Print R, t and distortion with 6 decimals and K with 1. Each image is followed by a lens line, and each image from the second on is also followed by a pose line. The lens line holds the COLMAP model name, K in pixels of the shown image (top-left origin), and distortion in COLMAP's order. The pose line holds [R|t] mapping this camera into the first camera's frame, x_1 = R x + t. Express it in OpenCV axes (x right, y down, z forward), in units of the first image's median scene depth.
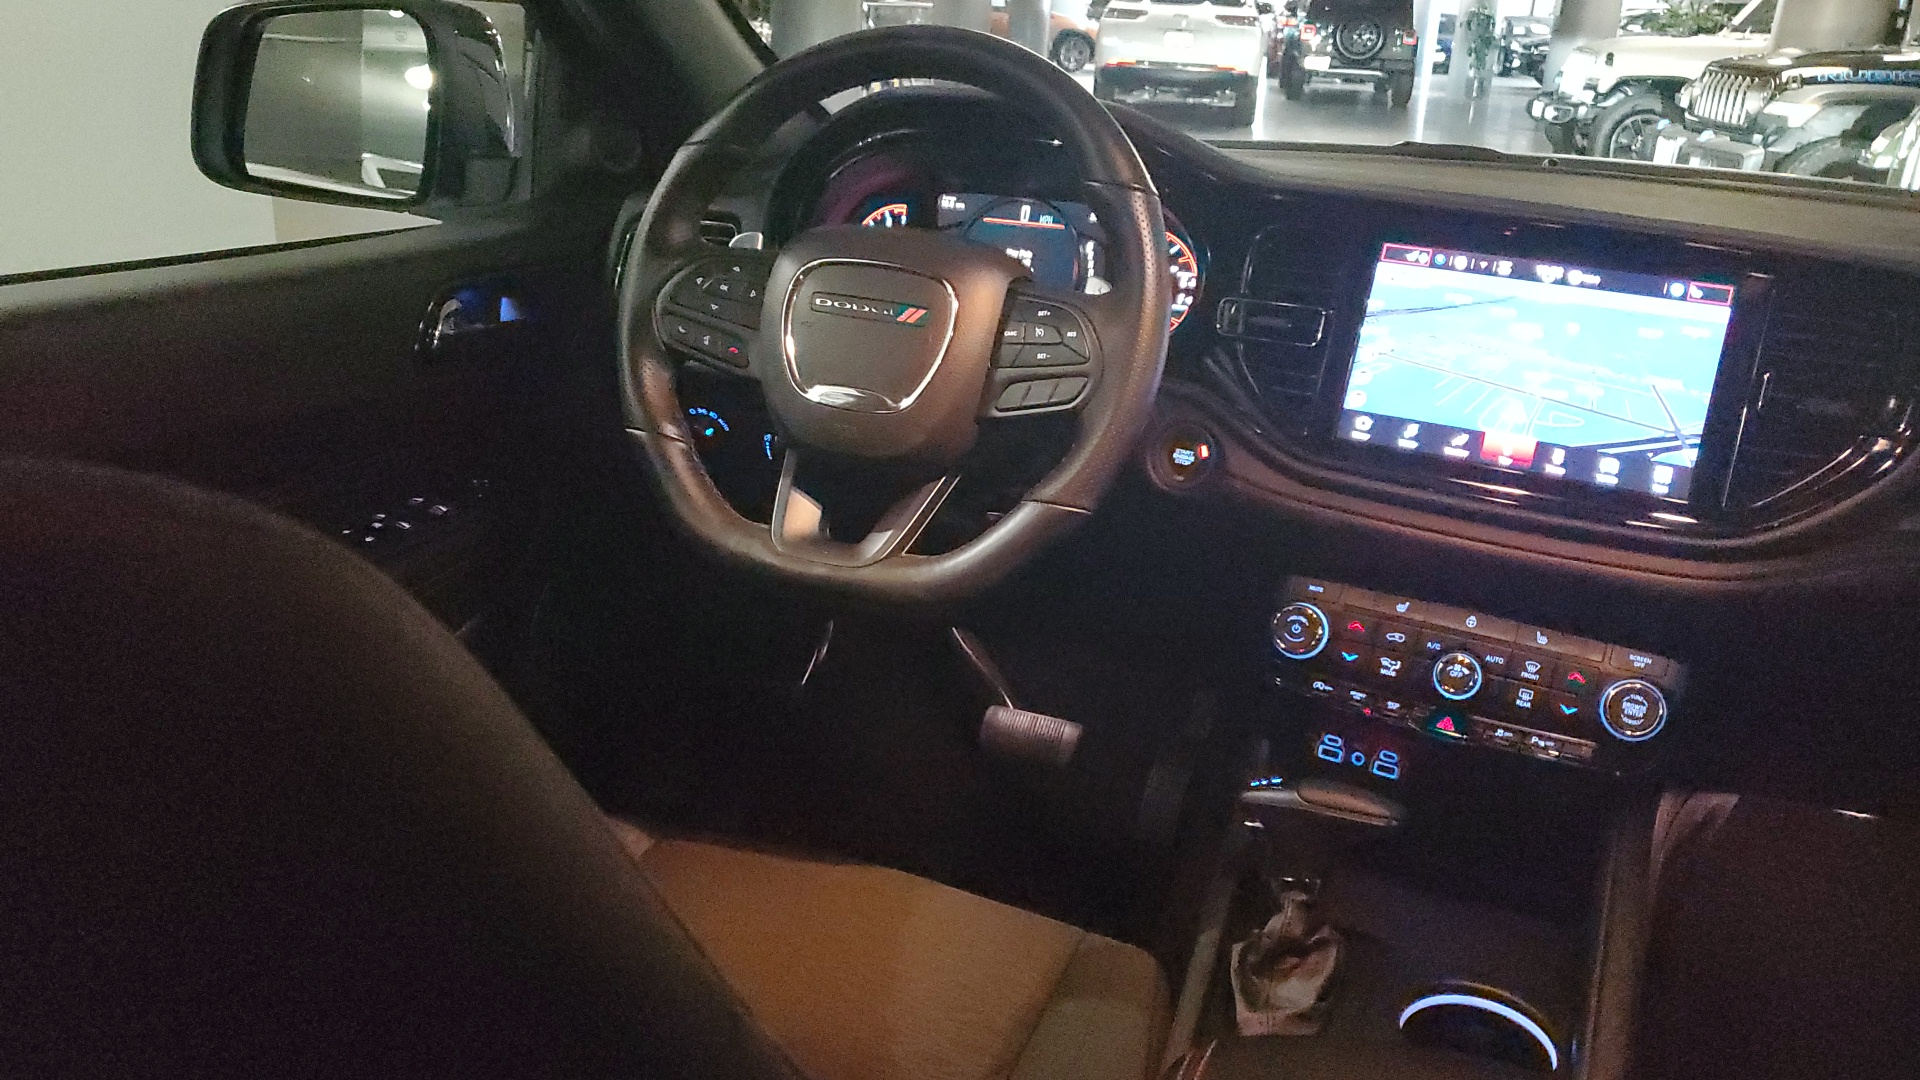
lens RADIAL K [[1520.4, 0, 956.5], [0, 1520.4, 531.7], [0, 0, 1]] dist [0.042613, -0.050065]
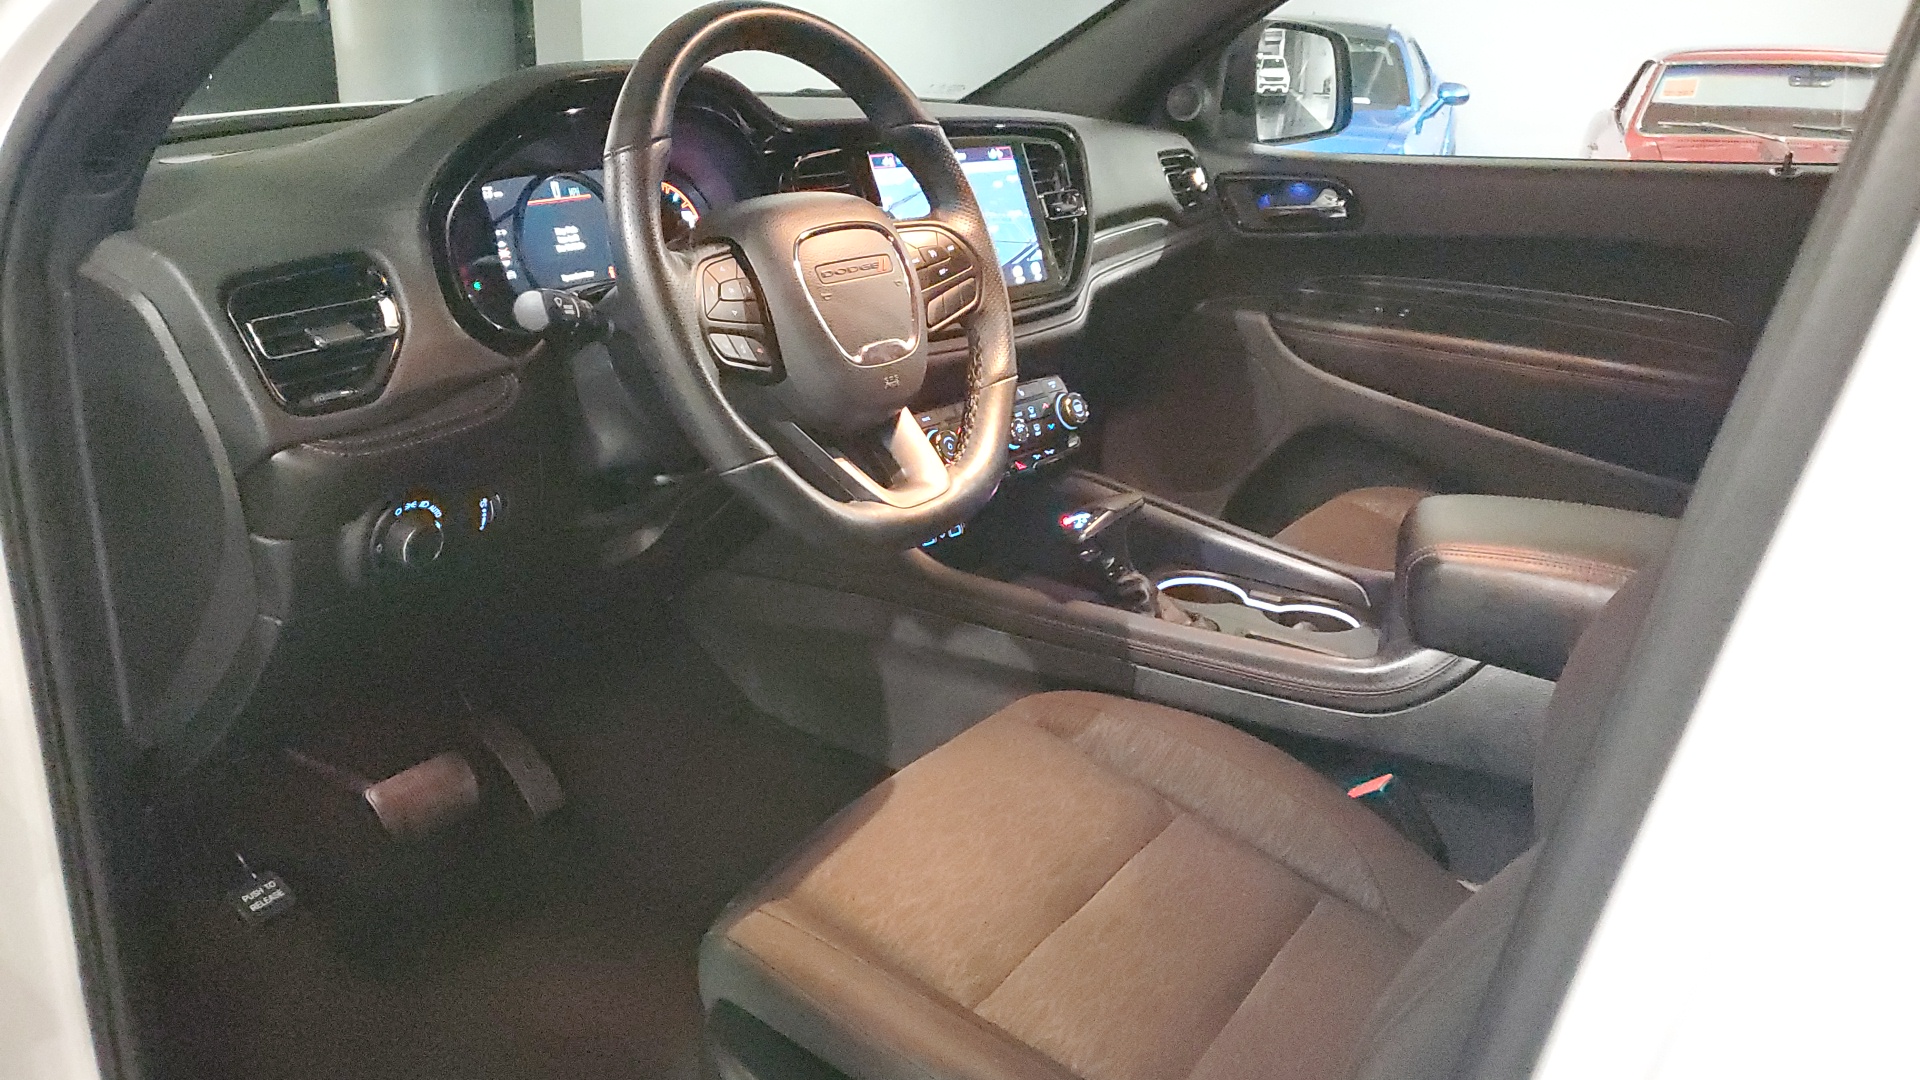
lens RADIAL K [[1520.4, 0, 949.8], [0, 1520.4, 534.3], [0, 0, 1]] dist [0.042613, -0.050065]
pose [[0.177103, -0.349768, 0.919944, -1.033084], [0.318021, 0.904914, 0.282830, -0.245478], [-0.931395, 0.242471, 0.271497, 0.671692]]
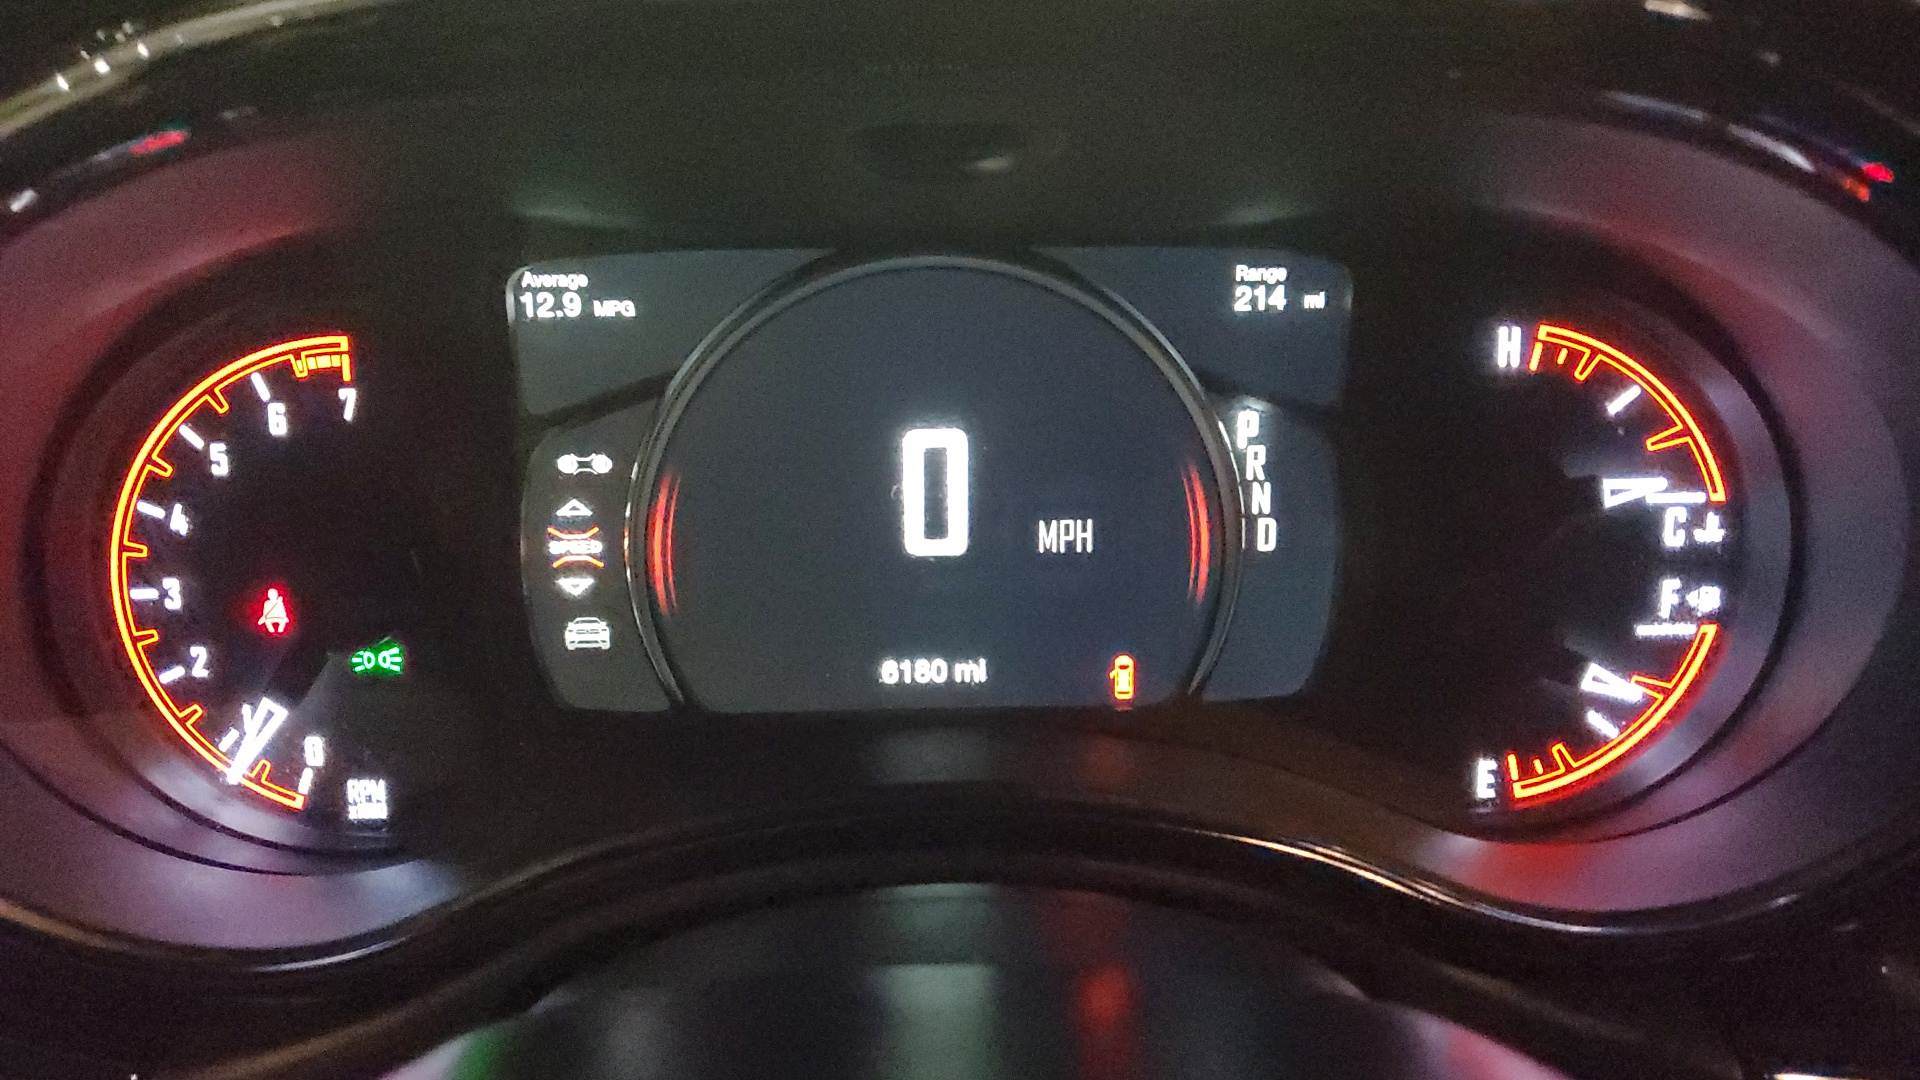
lens RADIAL K [[1520.4, 0, 951.5], [0, 1520.4, 533.6], [0, 0, 1]] dist [0.042613, -0.050065]
pose [[0.908774, -0.222800, 0.352831, -0.046351], [0.167608, 0.969221, 0.180328, -0.259616], [-0.382148, -0.104740, 0.918146, 0.941450]]
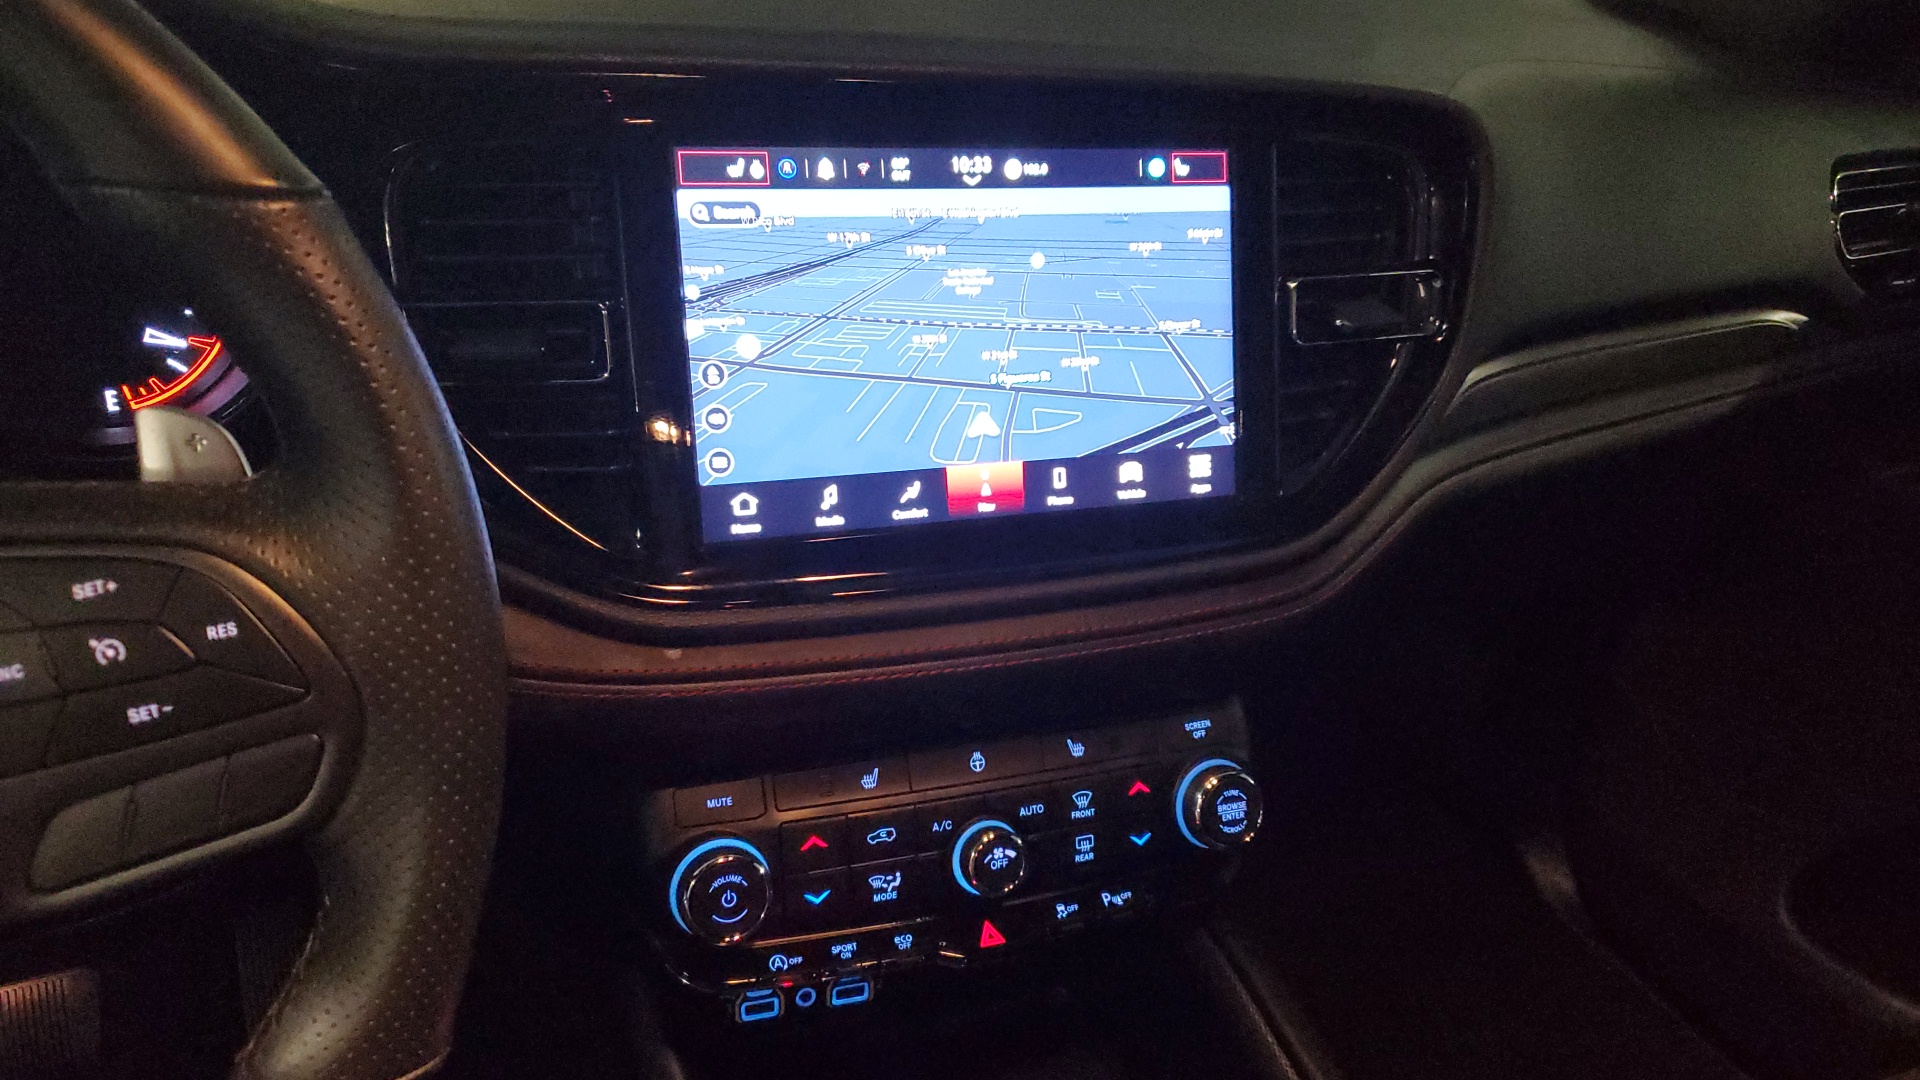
lens RADIAL K [[1520.4, 0, 970.4], [0, 1520.4, 519.6], [0, 0, 1]] dist [0.042613, -0.050065]
pose [[0.664553, -0.345115, 0.662771, -0.032008], [0.190628, 0.935909, 0.296202, -0.208755], [-0.722517, -0.070499, 0.687749, 0.585775]]
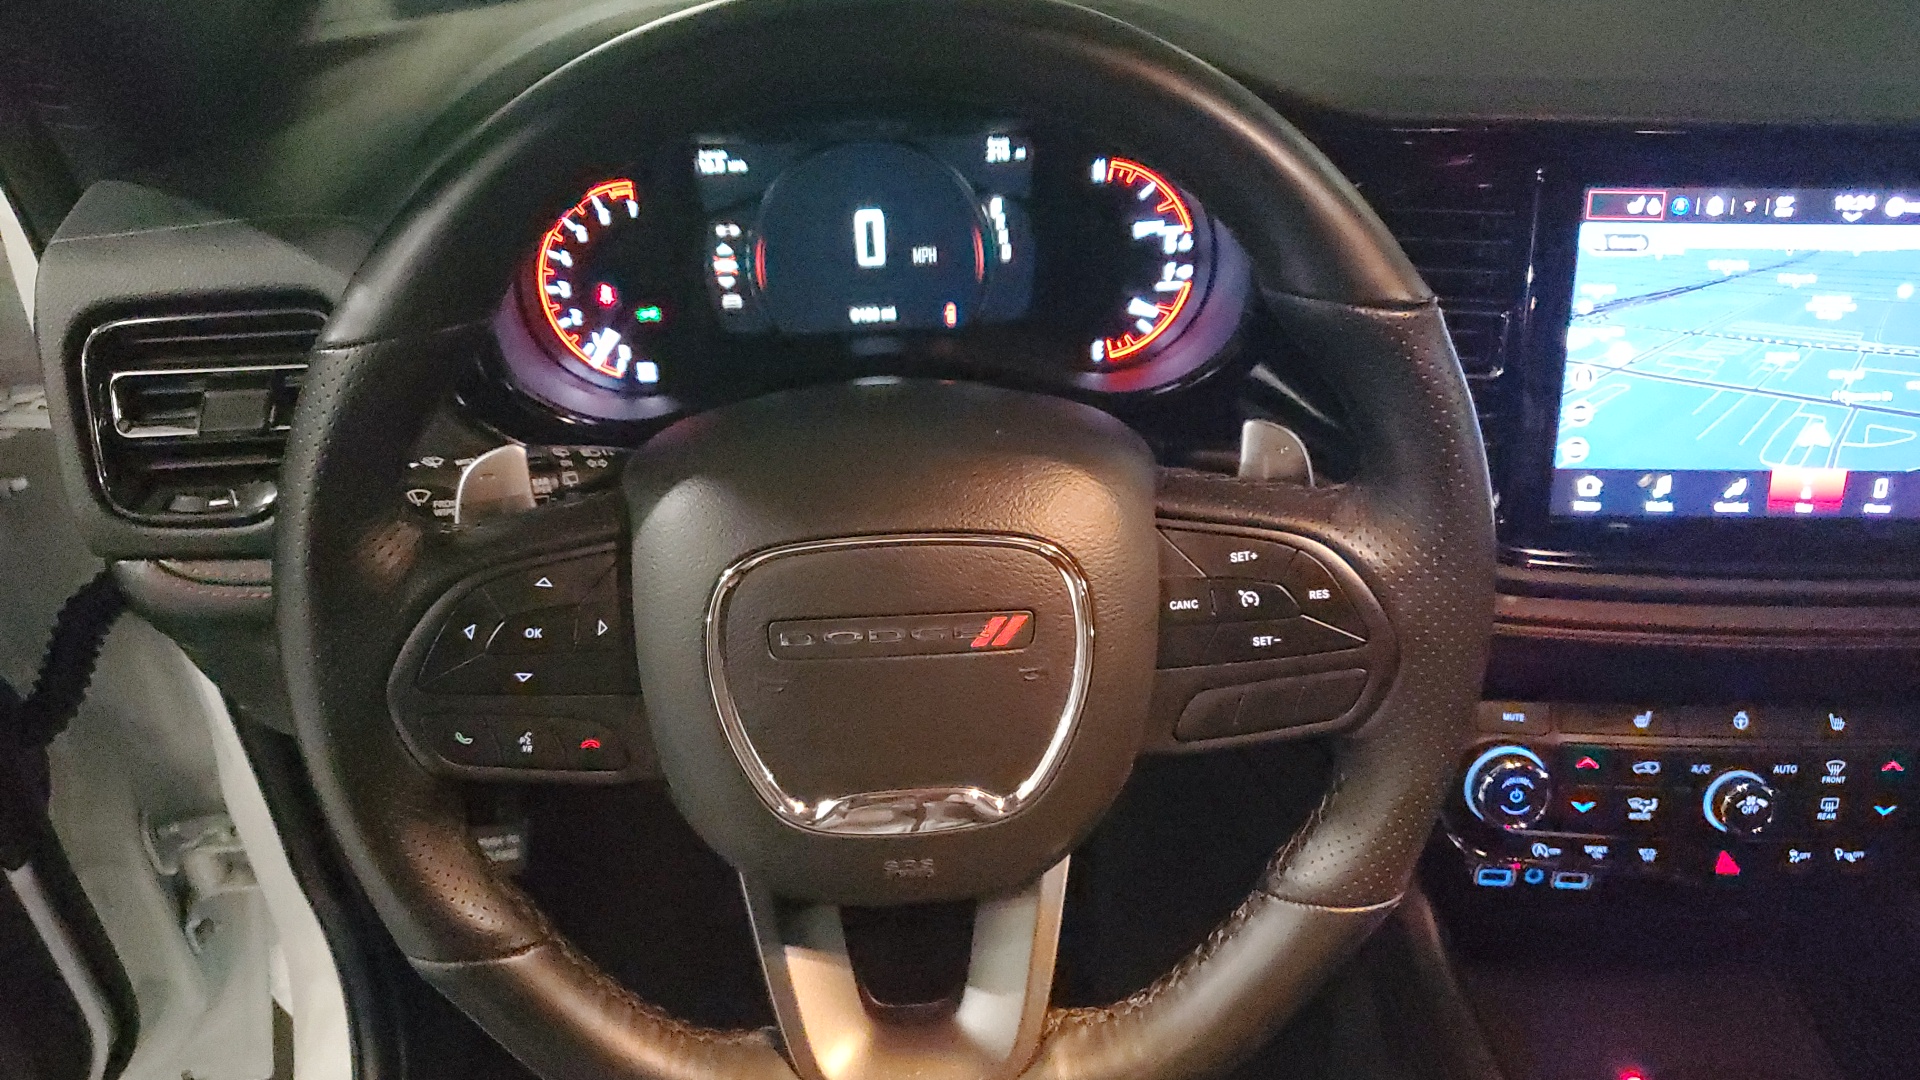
lens RADIAL K [[1520.4, 0, 950.4], [0, 1520.4, 558.6], [0, 0, 1]] dist [0.042613, -0.050065]
pose [[0.886270, -0.320542, 0.334331, -0.189737], [0.191231, 0.910679, 0.366190, -0.328721], [-0.421848, -0.260608, 0.868405, 0.558445]]
